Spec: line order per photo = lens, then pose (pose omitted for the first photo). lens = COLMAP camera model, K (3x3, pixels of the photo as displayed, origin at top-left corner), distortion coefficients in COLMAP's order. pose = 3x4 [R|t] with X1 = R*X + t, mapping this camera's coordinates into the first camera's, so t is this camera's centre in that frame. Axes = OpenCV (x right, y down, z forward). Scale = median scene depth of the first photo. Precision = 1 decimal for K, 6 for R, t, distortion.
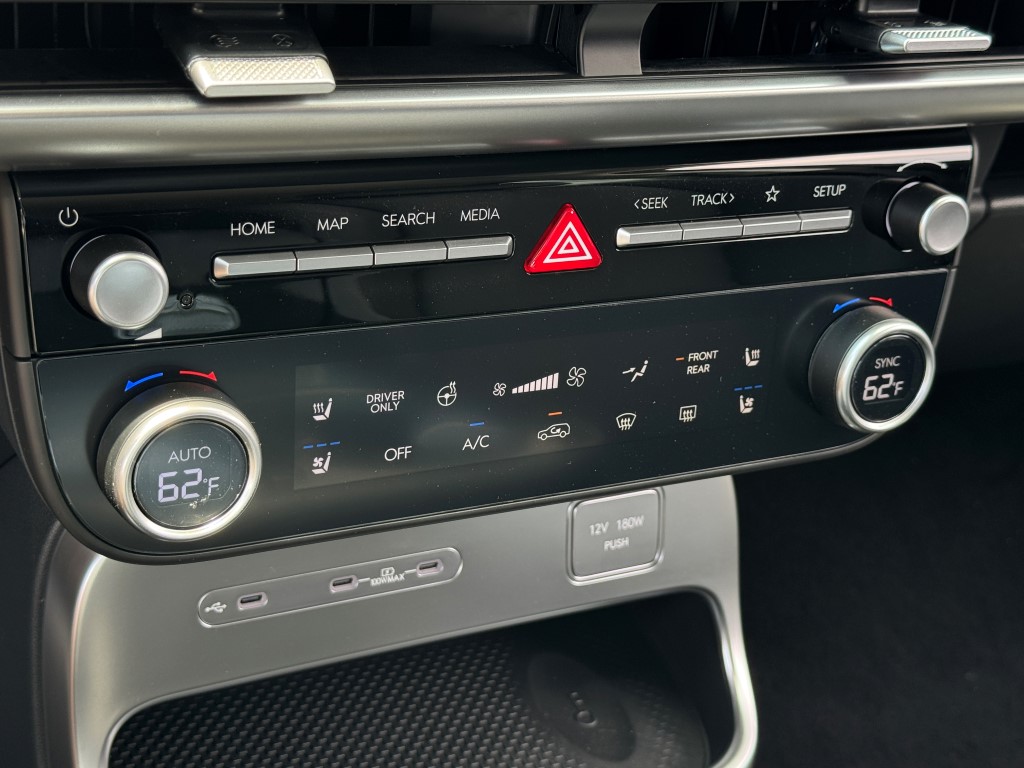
lens RADIAL K [[1526.0, 0, 512.0], [0, 1526.0, 384.0], [0, 0, 1]] dist [0.129731, 0.001169]
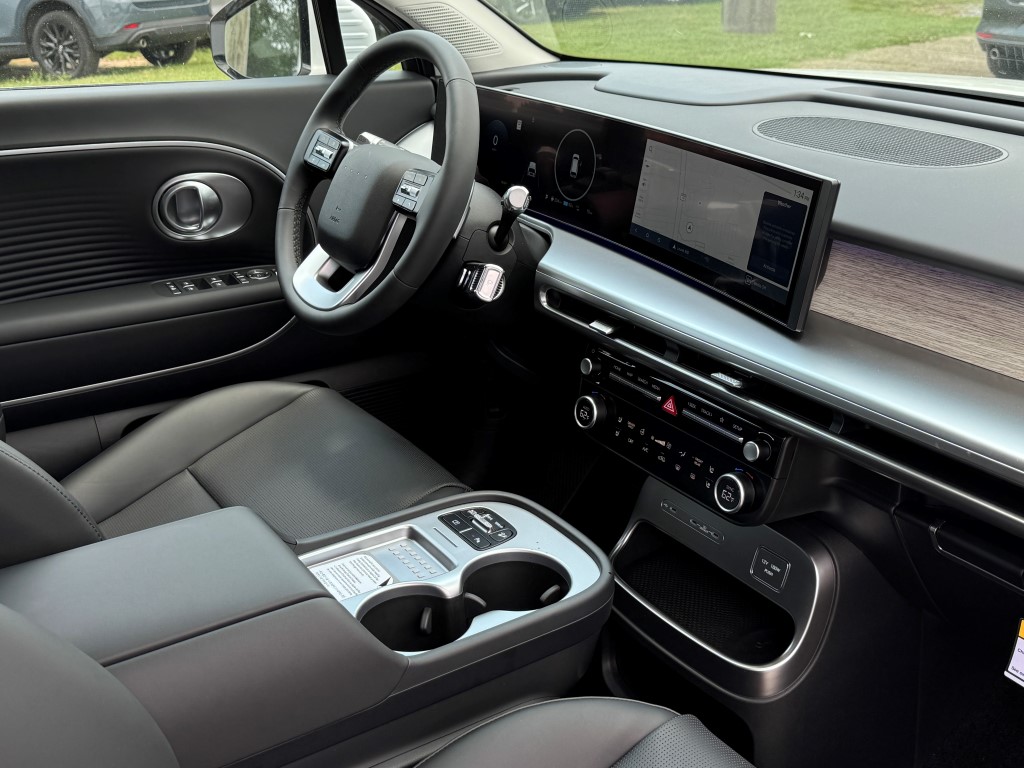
lens RADIAL K [[1145.2, 0, 512.0], [0, 1145.2, 384.0], [0, 0, 1]] dist [0.135456, 0.001068]
pose [[0.099827, 0.223320, -0.969620, 2.528179], [-0.486977, 0.860765, 0.148112, -0.341512], [0.867691, 0.457397, 0.194679, 0.110938]]
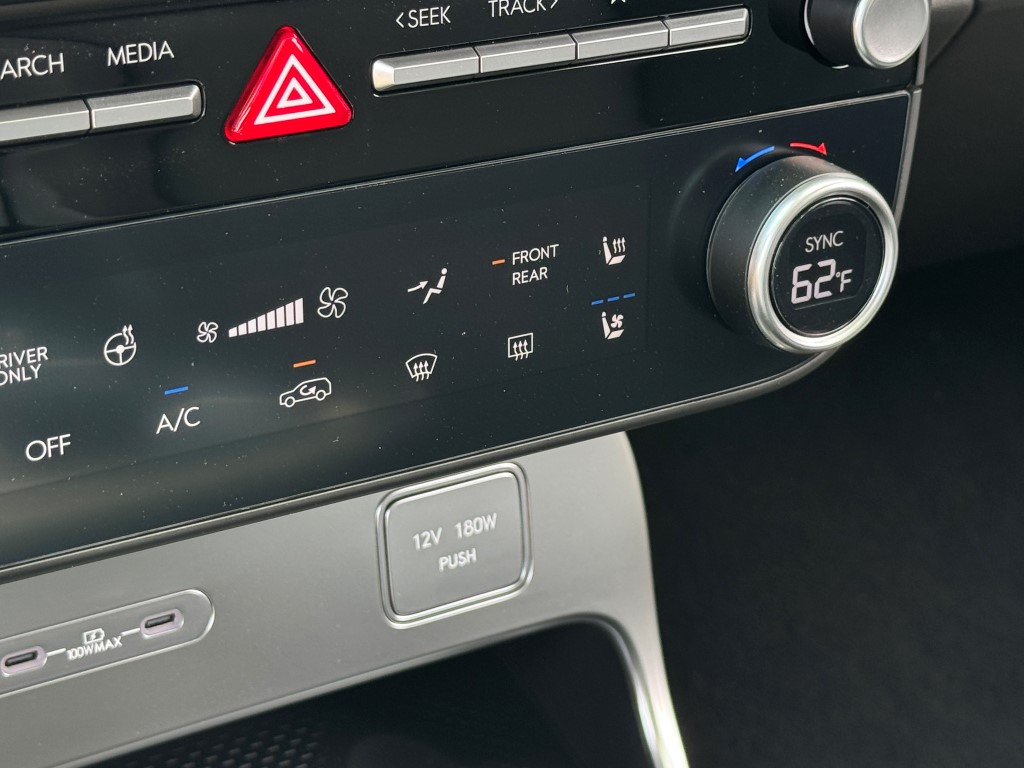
lens RADIAL K [[2244.7, 0, 512.0], [0, 2244.7, 384.0], [0, 0, 1]] dist [0.118133, 0.223136]
pose [[0.995056, -0.084986, 0.051399, 0.065444], [0.083845, 0.996191, 0.023958, 0.012784], [-0.053239, -0.019530, 0.998391, 0.067954]]
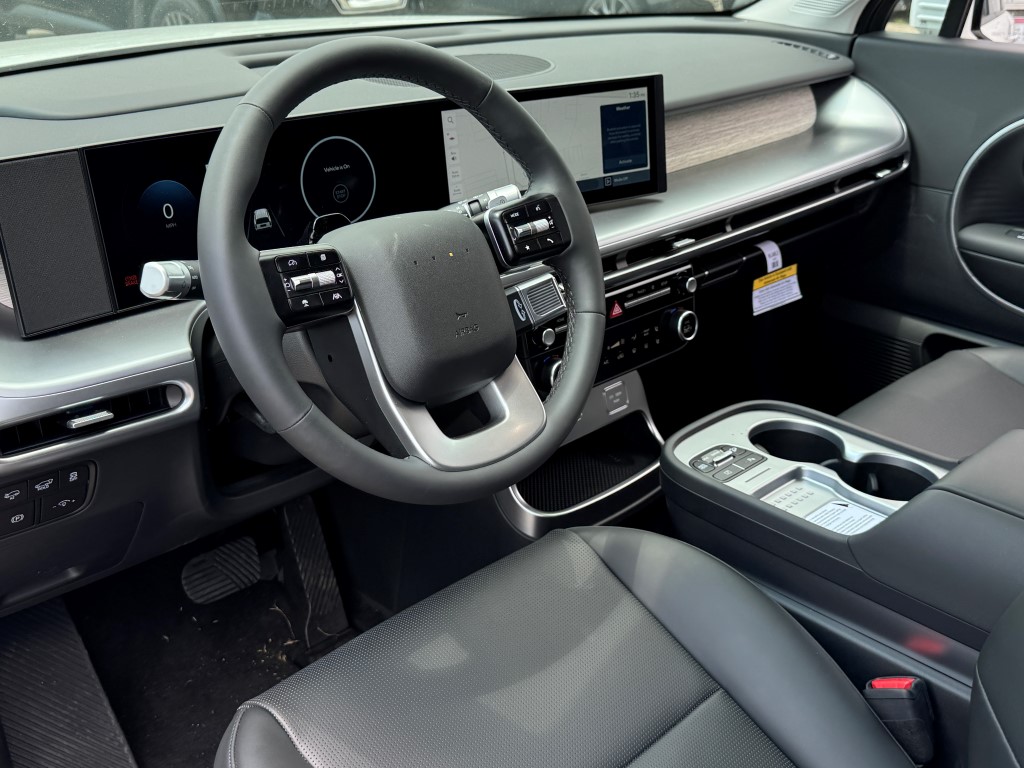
lens RADIAL K [[1119.4, 0, 512.0], [0, 1119.4, 384.0], [0, 0, 1]] dist [0.131255, 0.002123]
pose [[0.942646, -0.250237, 0.220908, -0.914784], [0.265496, 0.963205, -0.041822, 0.149439], [-0.202314, 0.098073, 0.974398, -1.812152]]
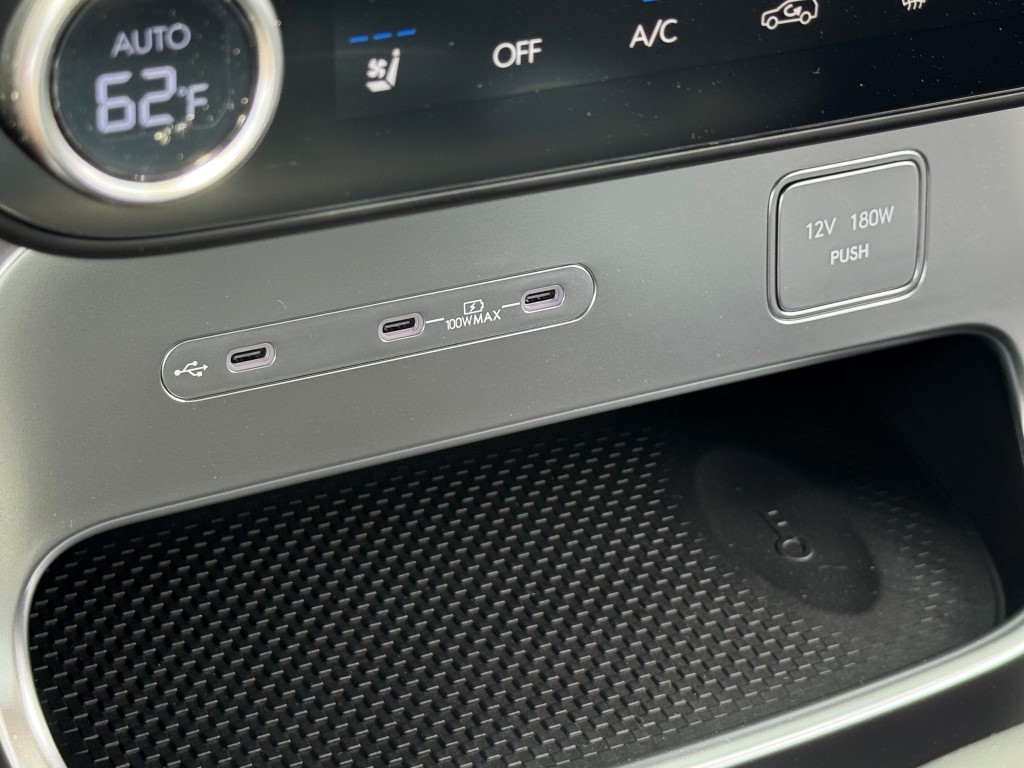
lens RADIAL K [[2244.7, 0, 512.0], [0, 2244.7, 384.0], [0, 0, 1]] dist [0.118133, 0.223136]
pose [[0.999109, -0.036221, -0.021664, -0.060536], [0.038430, 0.992944, 0.112184, 0.069547], [0.017448, -0.112917, 0.993451, 0.173043]]
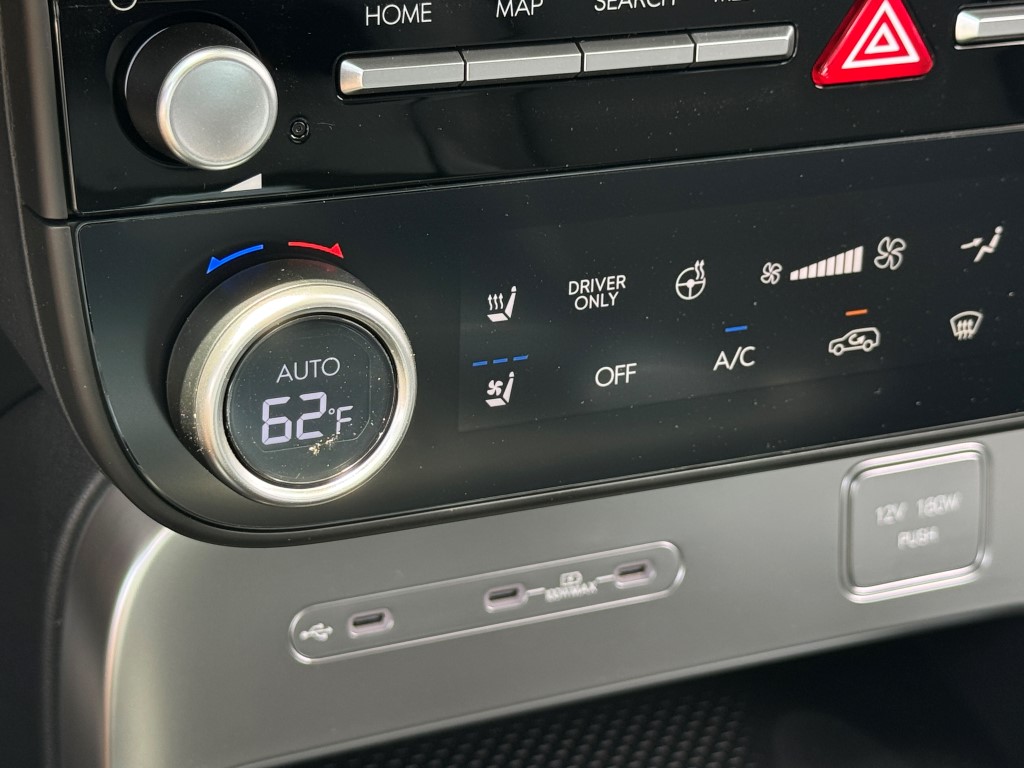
lens RADIAL K [[2244.7, 0, 512.0], [0, 2244.7, 384.0], [0, 0, 1]] dist [0.118133, 0.223136]
pose [[0.997991, -0.016662, -0.061131, -0.057860], [0.017286, 0.999804, 0.009685, 0.037686], [0.060957, -0.010722, 0.998083, 0.058378]]
